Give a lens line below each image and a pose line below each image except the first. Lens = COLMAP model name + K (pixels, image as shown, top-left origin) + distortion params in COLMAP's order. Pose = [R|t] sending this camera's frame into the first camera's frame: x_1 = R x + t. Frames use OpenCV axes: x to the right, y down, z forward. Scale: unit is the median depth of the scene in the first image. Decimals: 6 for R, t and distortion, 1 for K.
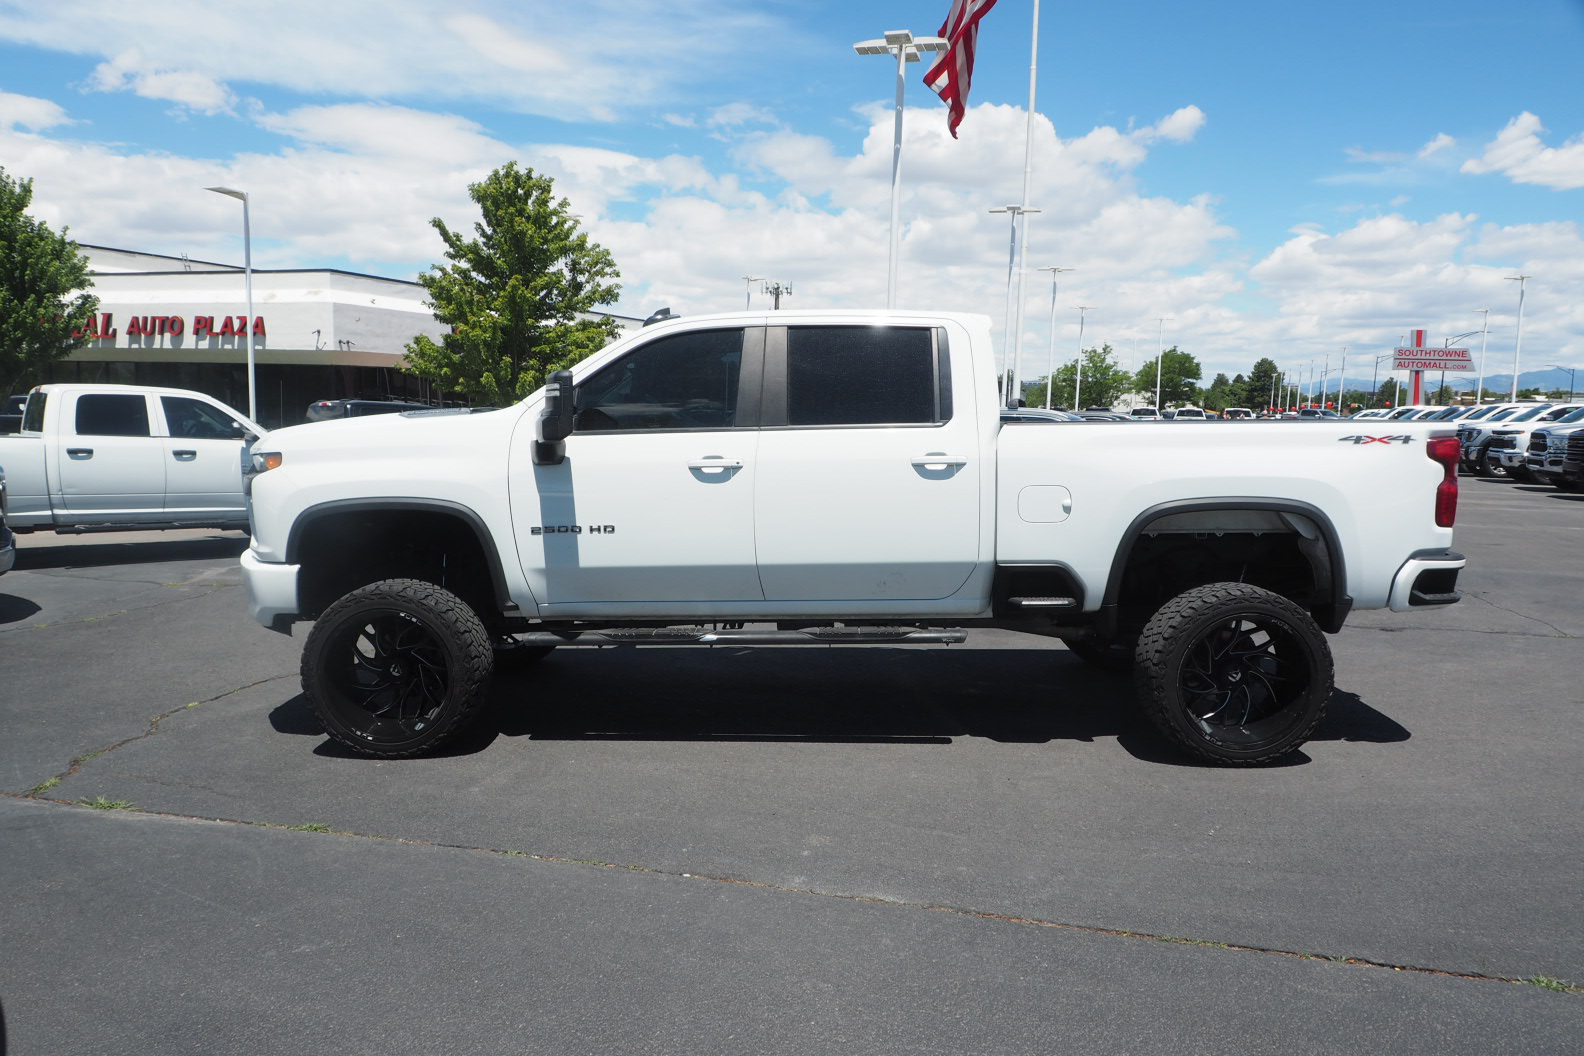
lens RADIAL K [[1105.7, 0, 792.0], [0, 1105.7, 528.0], [0, 0, 1]] dist [-0.018162, -0.002192]
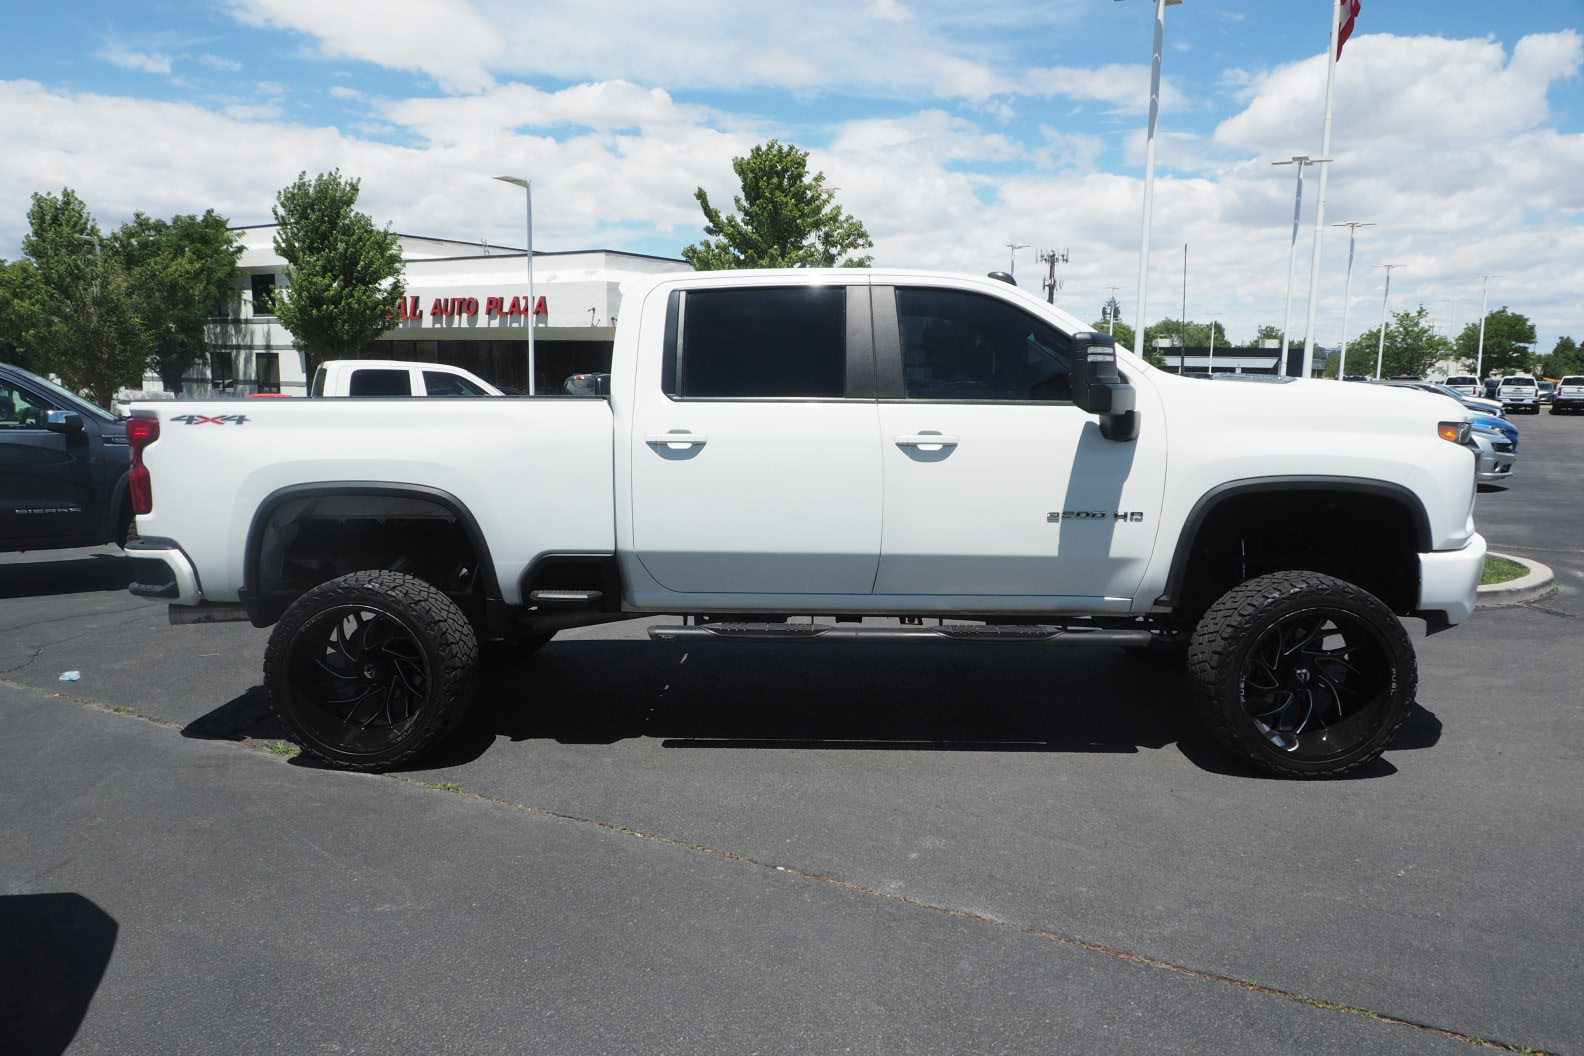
lens RADIAL K [[1105.7, 0, 792.0], [0, 1105.7, 528.0], [0, 0, 1]] dist [-0.018162, -0.002192]
pose [[0.972222, 0.024010, -0.232824, 0.012587], [-0.018117, 0.999460, 0.027419, -0.000499], [0.233357, -0.022439, 0.972132, 0.008017]]
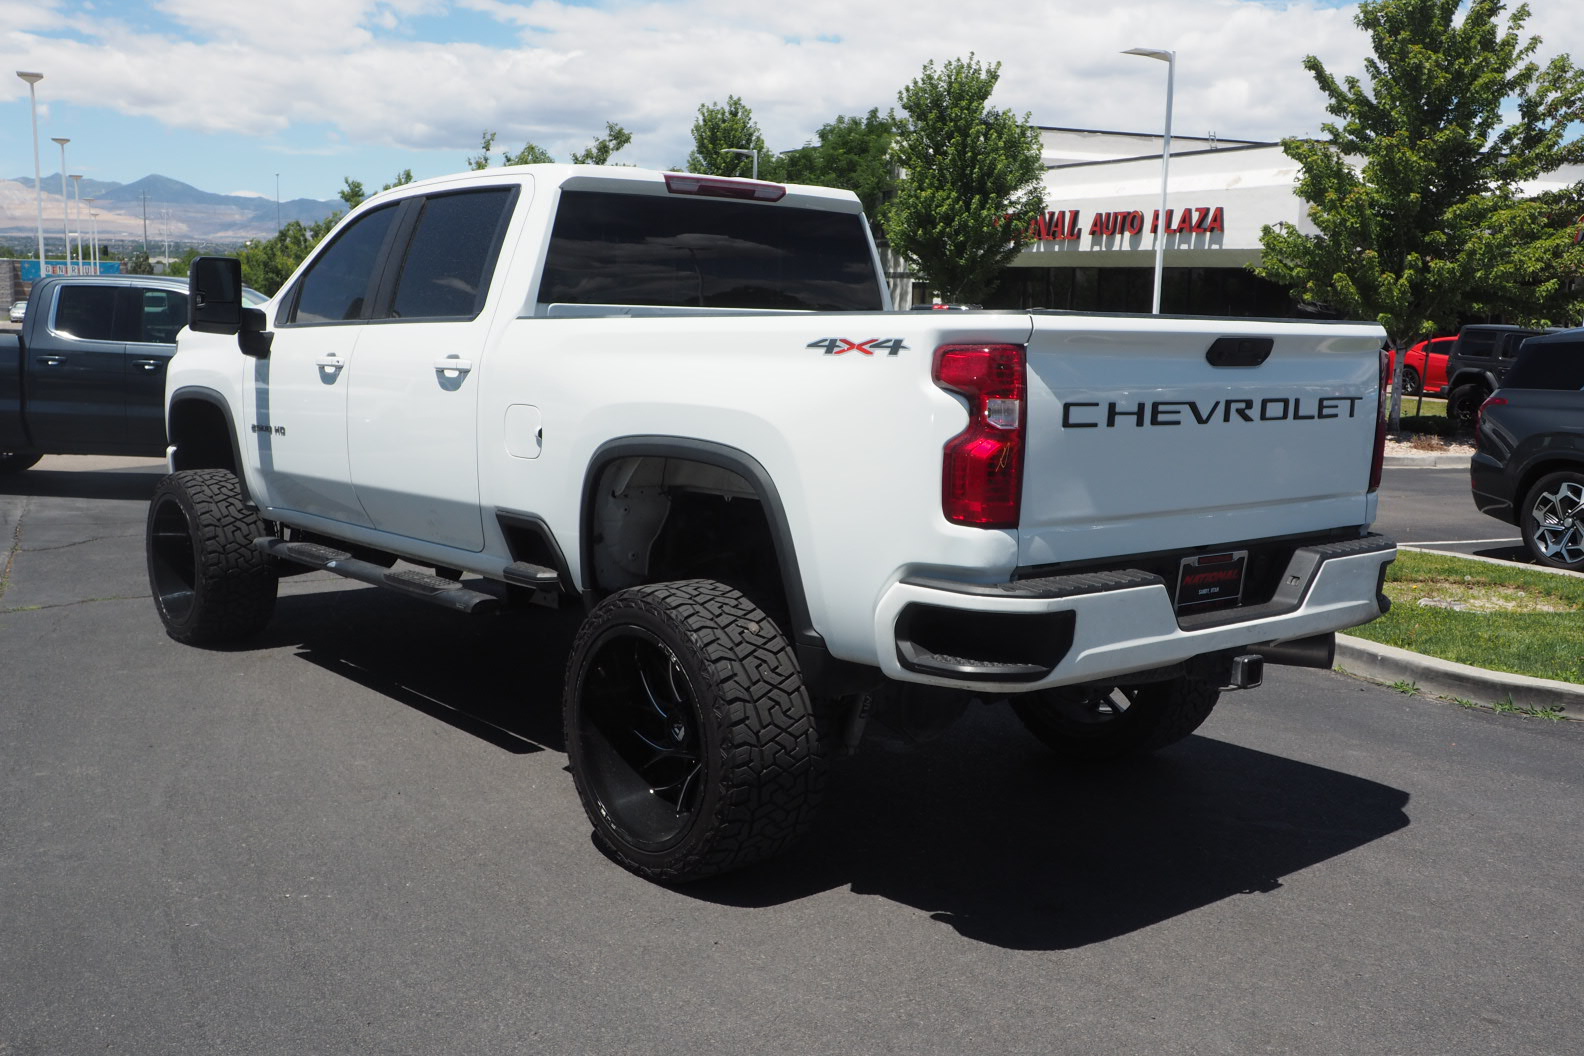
lens RADIAL K [[1515.7, 0, 809.2], [0, 1515.7, 531.8], [0, 0, 1]] dist [-0.020621, 0.013038]
pose [[0.669273, 0.109097, -0.734964, 0.203691], [-0.091486, 0.993735, 0.064199, -0.006958], [0.737363, 0.024272, 0.675061, 0.094055]]
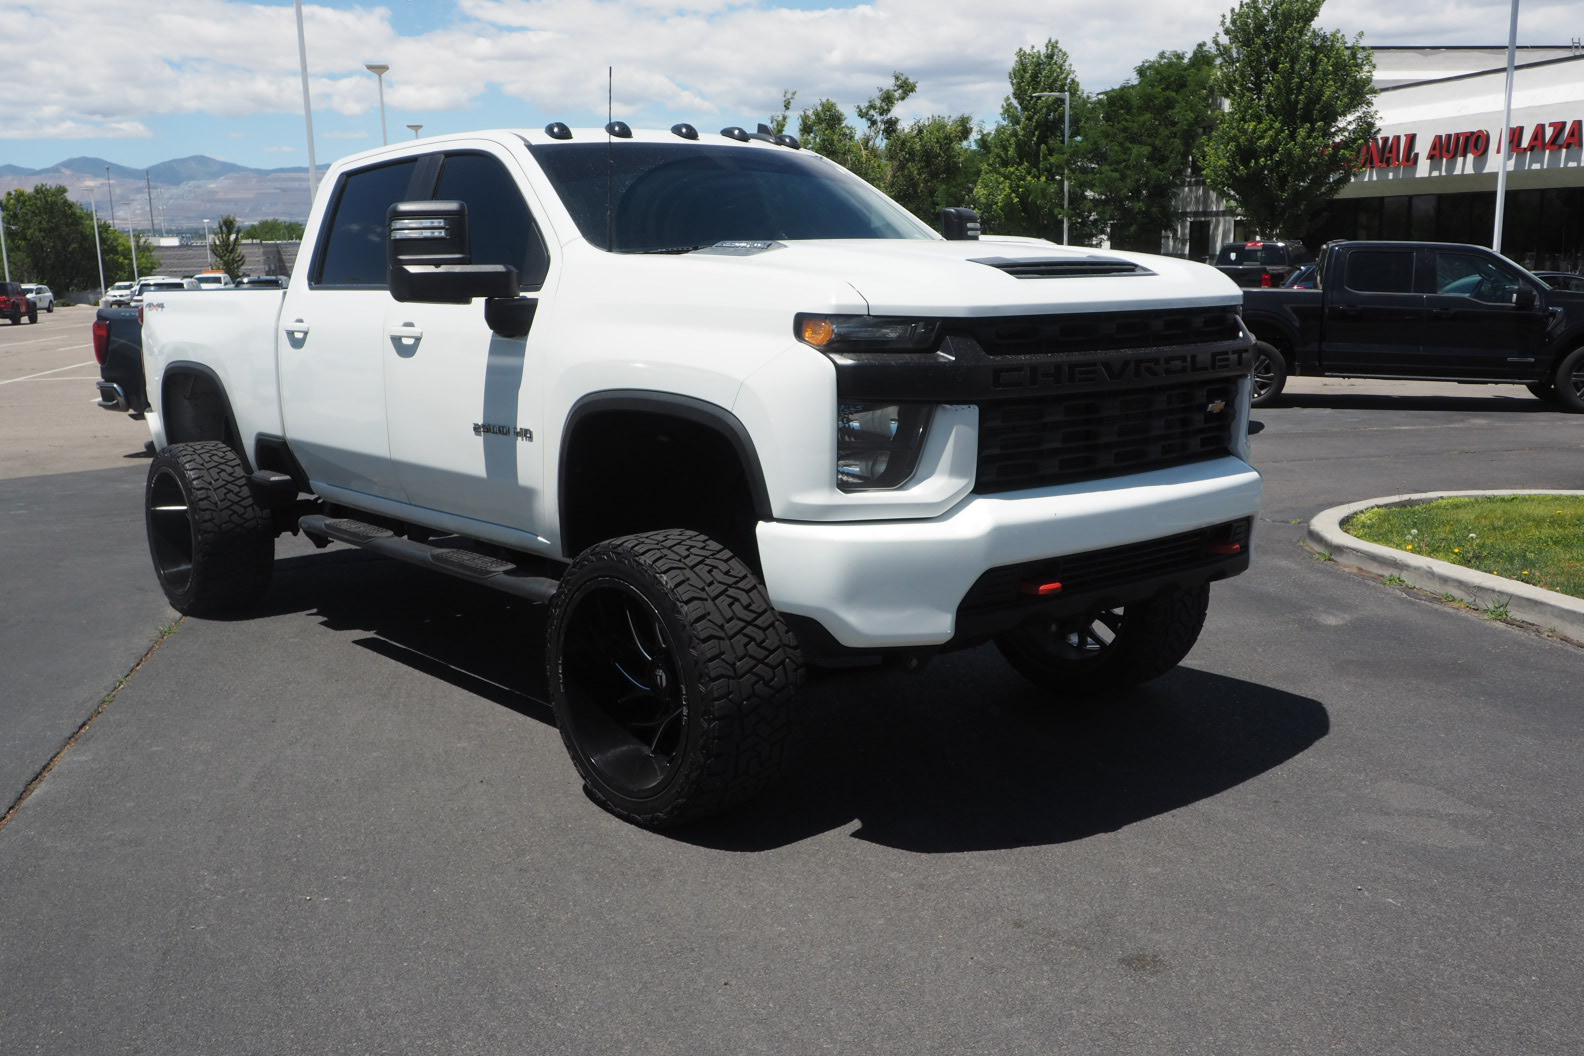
lens RADIAL K [[1487.1, 0, 792.0], [0, 1487.1, 528.0], [0, 0, 1]] dist [-0.028417, 0.028567]
pose [[0.482651, 0.132165, -0.865783, 0.201006], [-0.064898, 0.991227, 0.115136, -0.010339], [0.873405, 0.000617, 0.486994, 0.130312]]
